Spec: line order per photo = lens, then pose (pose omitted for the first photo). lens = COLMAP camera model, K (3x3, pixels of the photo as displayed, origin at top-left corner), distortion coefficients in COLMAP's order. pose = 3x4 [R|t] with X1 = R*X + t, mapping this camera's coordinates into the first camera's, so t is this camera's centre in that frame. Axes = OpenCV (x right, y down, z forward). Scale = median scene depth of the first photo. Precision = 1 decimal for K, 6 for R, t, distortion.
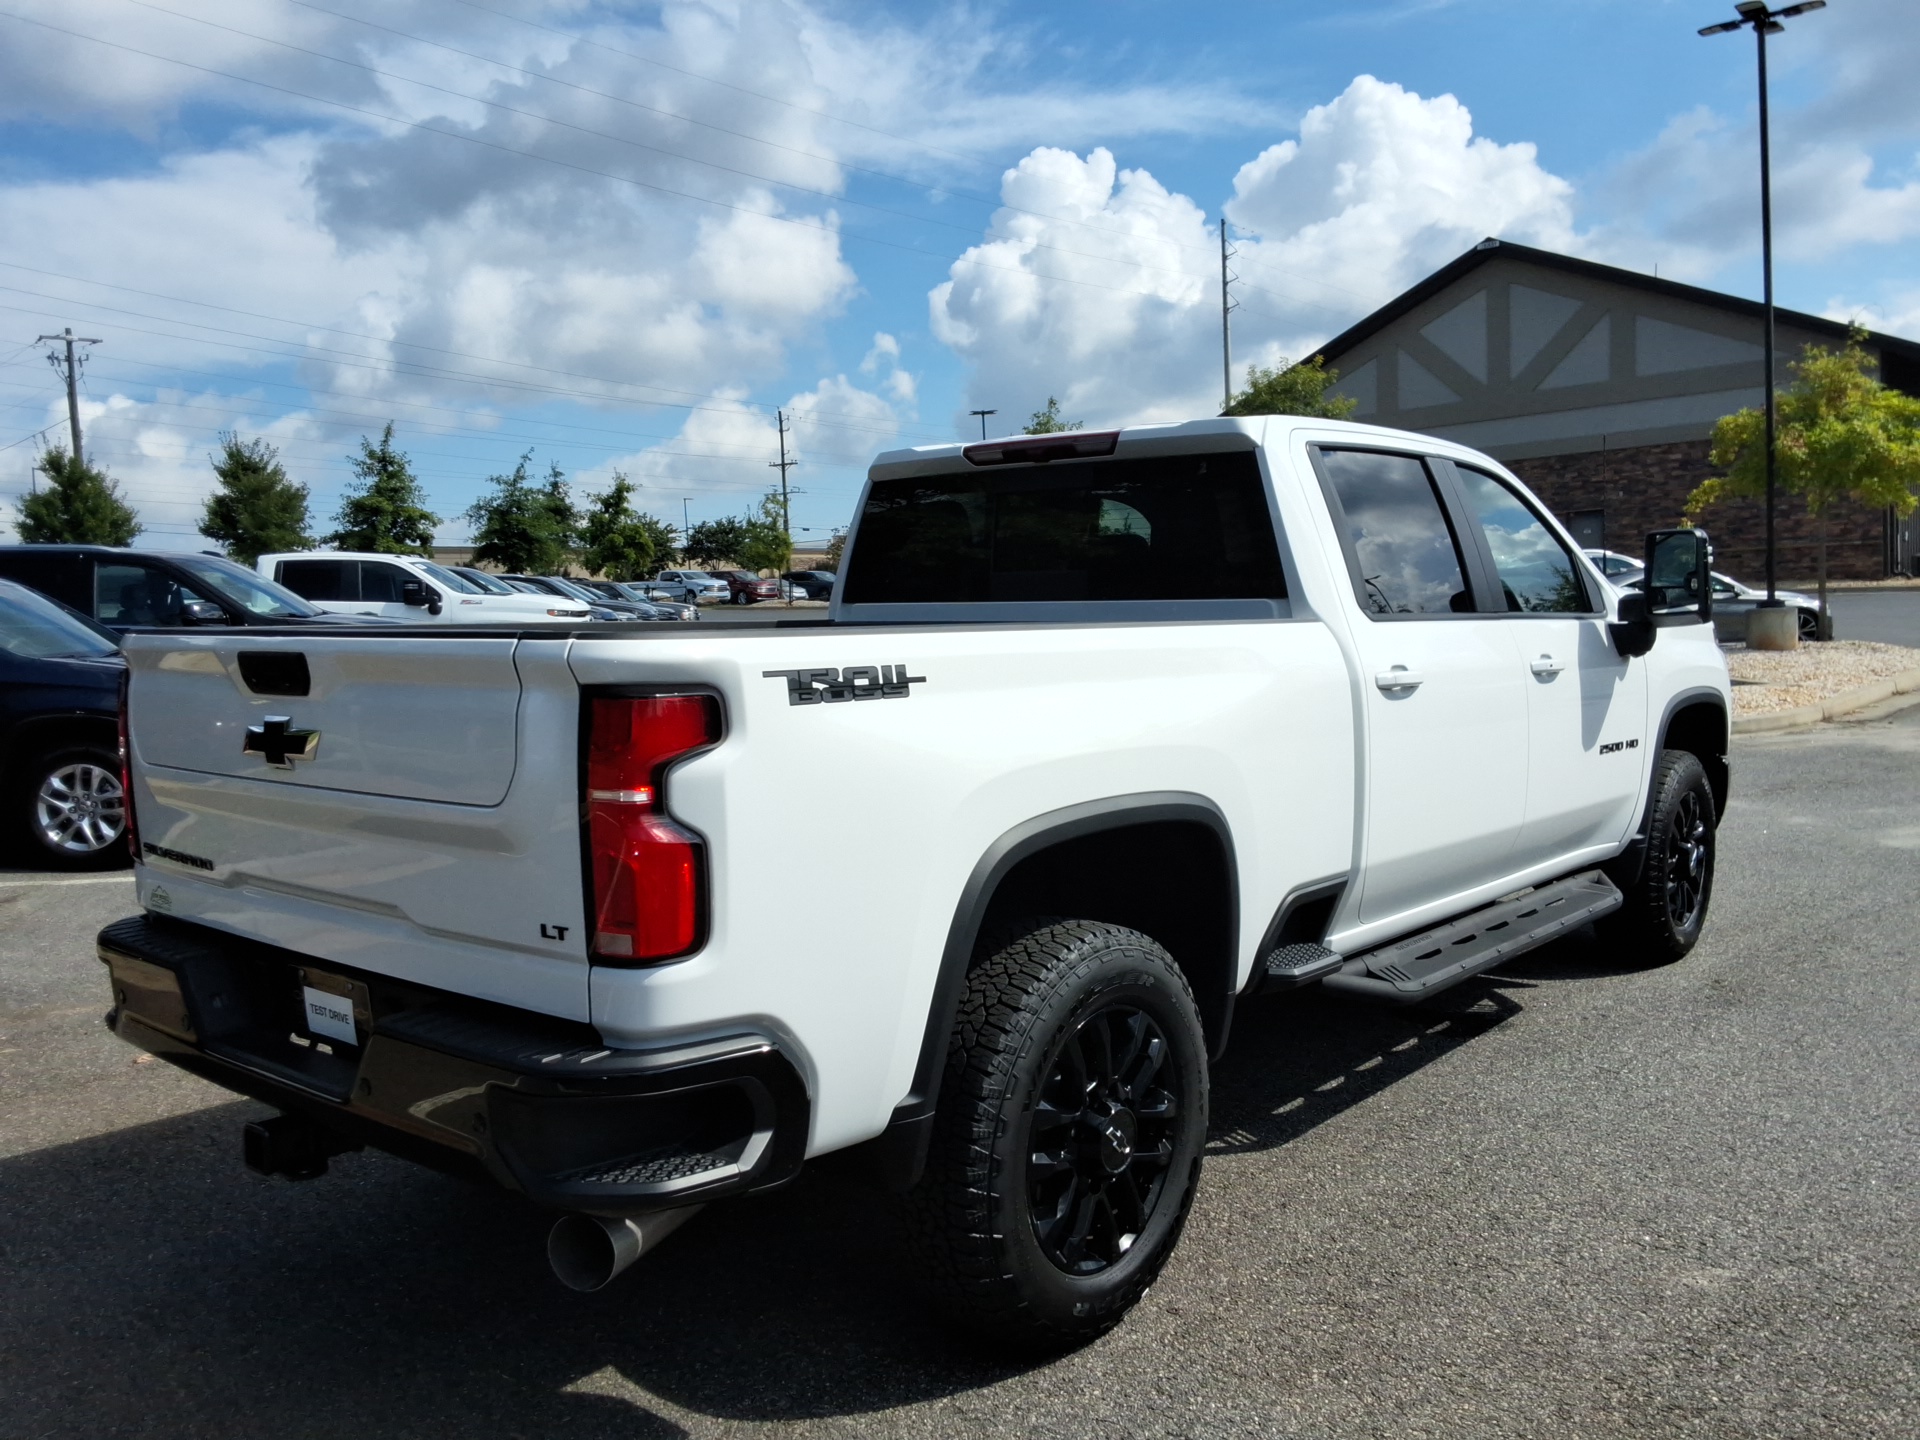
lens RADIAL K [[1540.5, 0, 970.4], [0, 1540.5, 746.3], [0, 0, 1]] dist [0.128338, -0.212519]
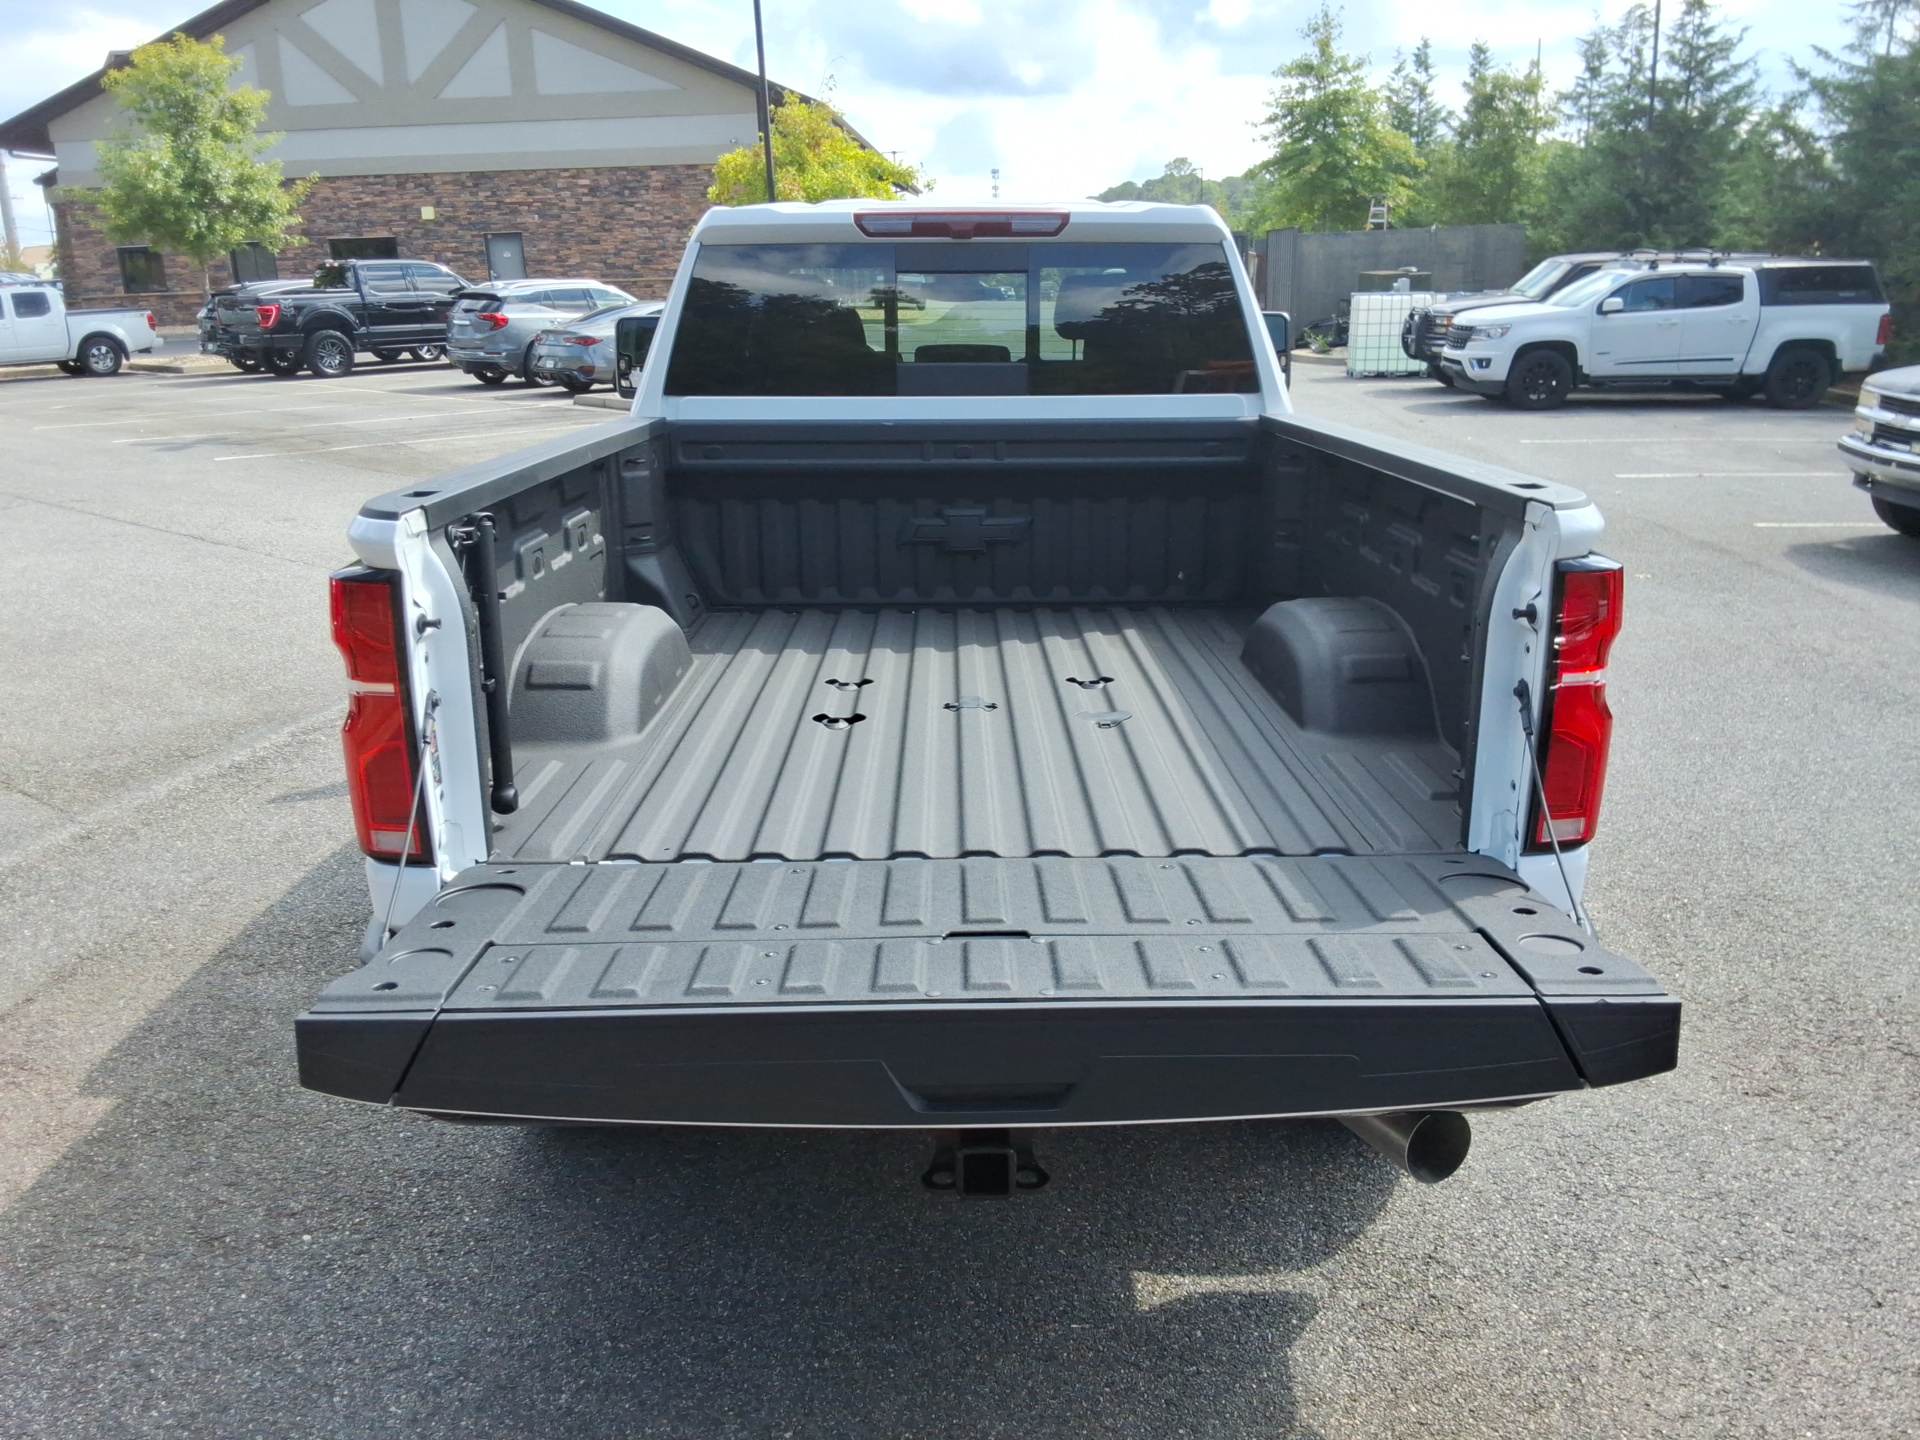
lens RADIAL K [[1540.5, 0, 970.4], [0, 1540.5, 746.3], [0, 0, 1]] dist [0.128338, -0.212519]
pose [[0.754901, -0.170290, 0.633345, -0.067179], [0.058257, 0.979296, 0.193869, -0.007899], [-0.653246, -0.109455, 0.749192, 0.031942]]
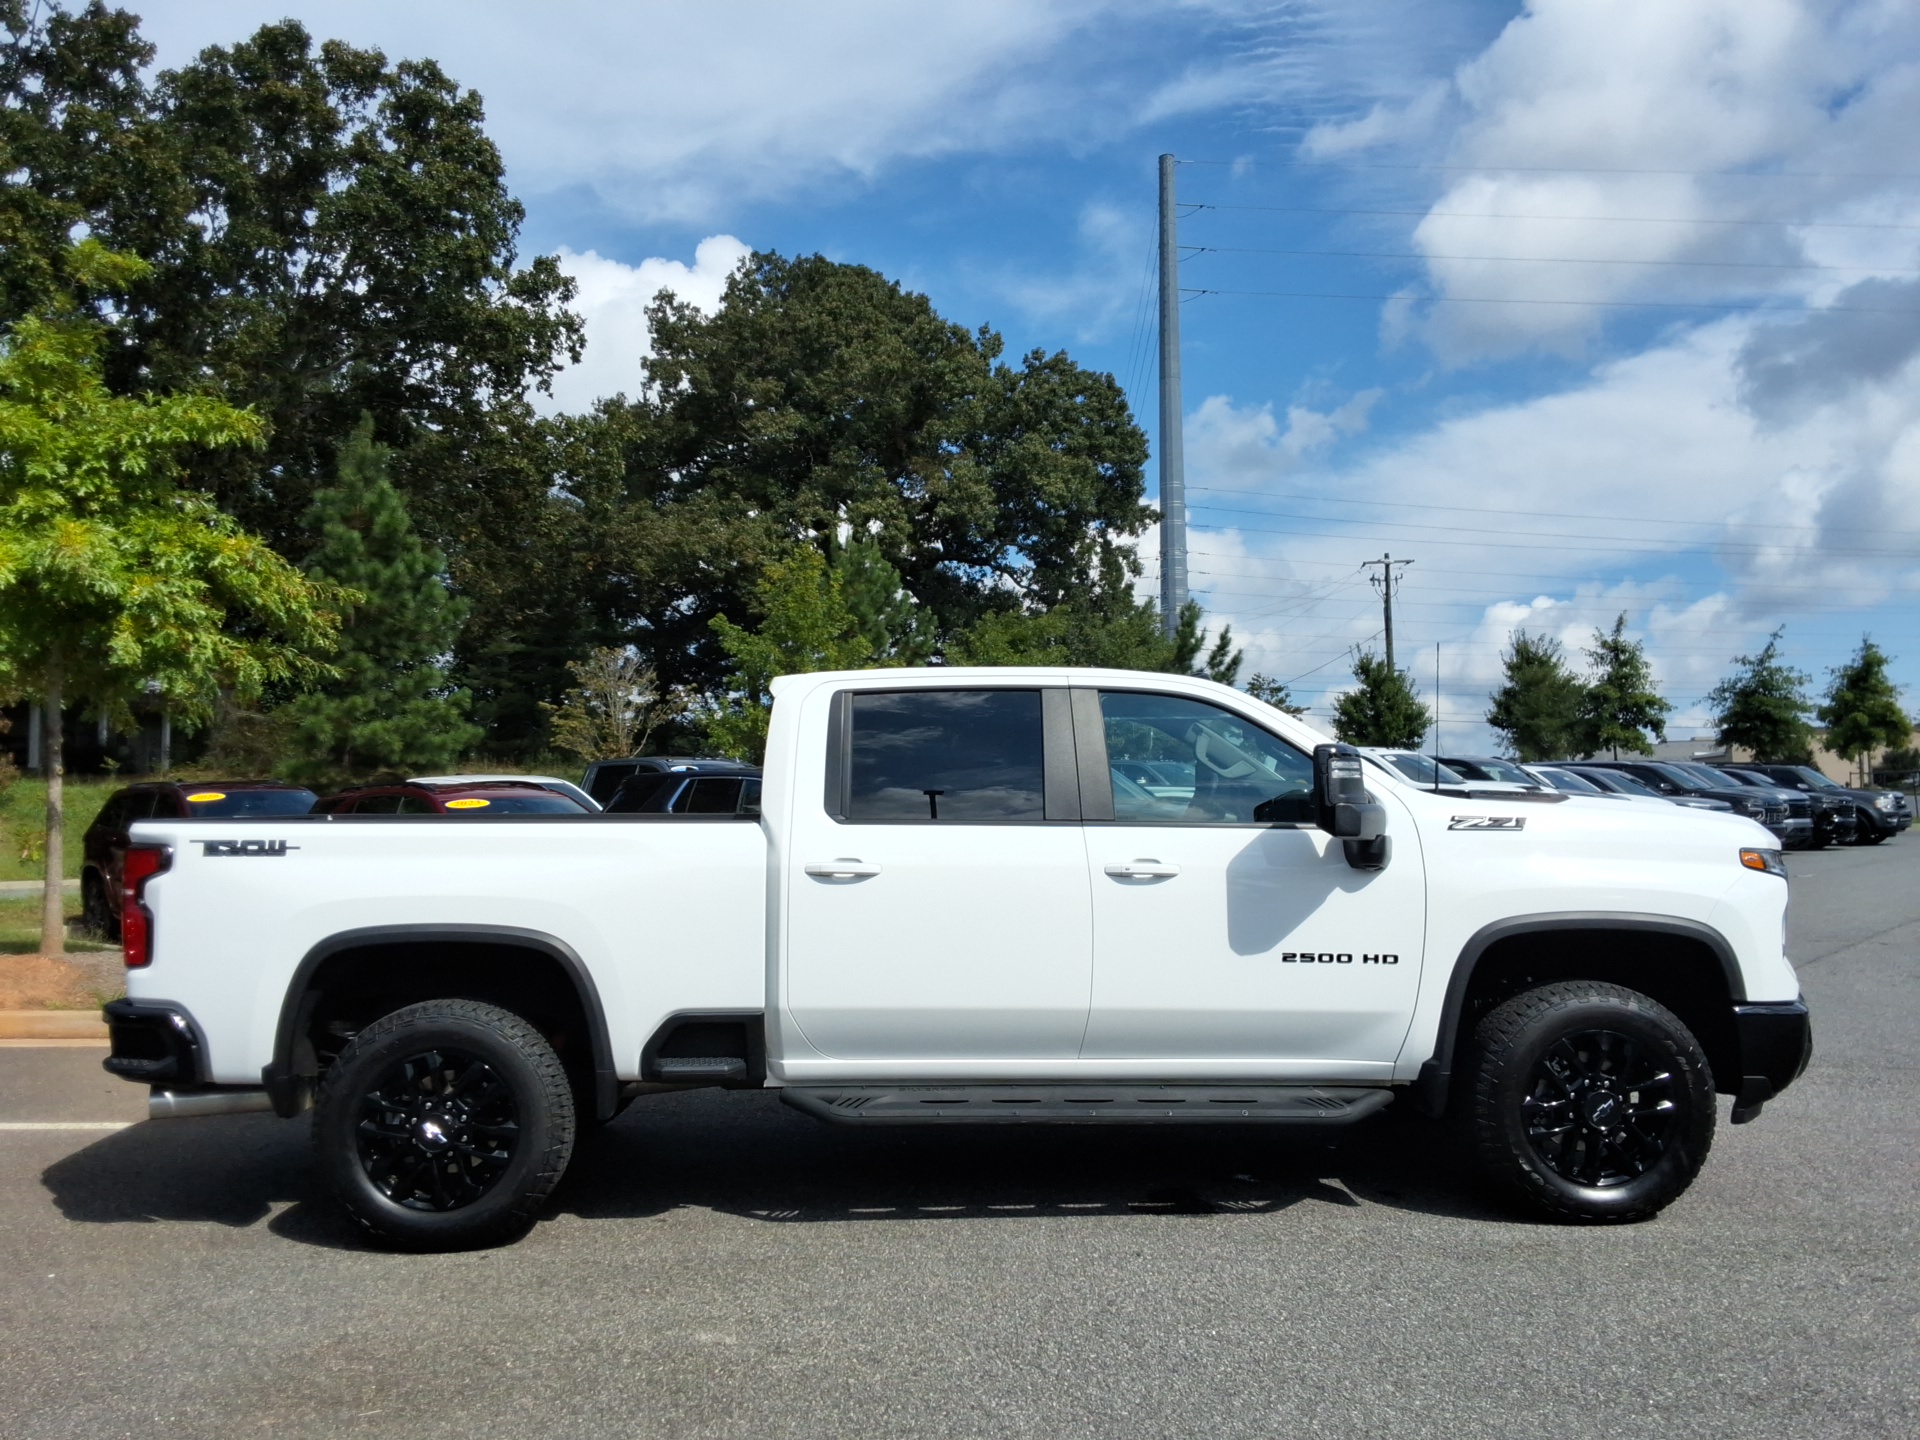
lens RADIAL K [[1540.9, 0, 969.2], [0, 1540.9, 745.1], [0, 0, 1]] dist [0.148376, -0.205835]
pose [[0.661222, -0.013766, -0.750064, 0.132236], [-0.073708, 0.993802, -0.083216, -0.004547], [0.746561, 0.110310, 0.656109, 0.020217]]
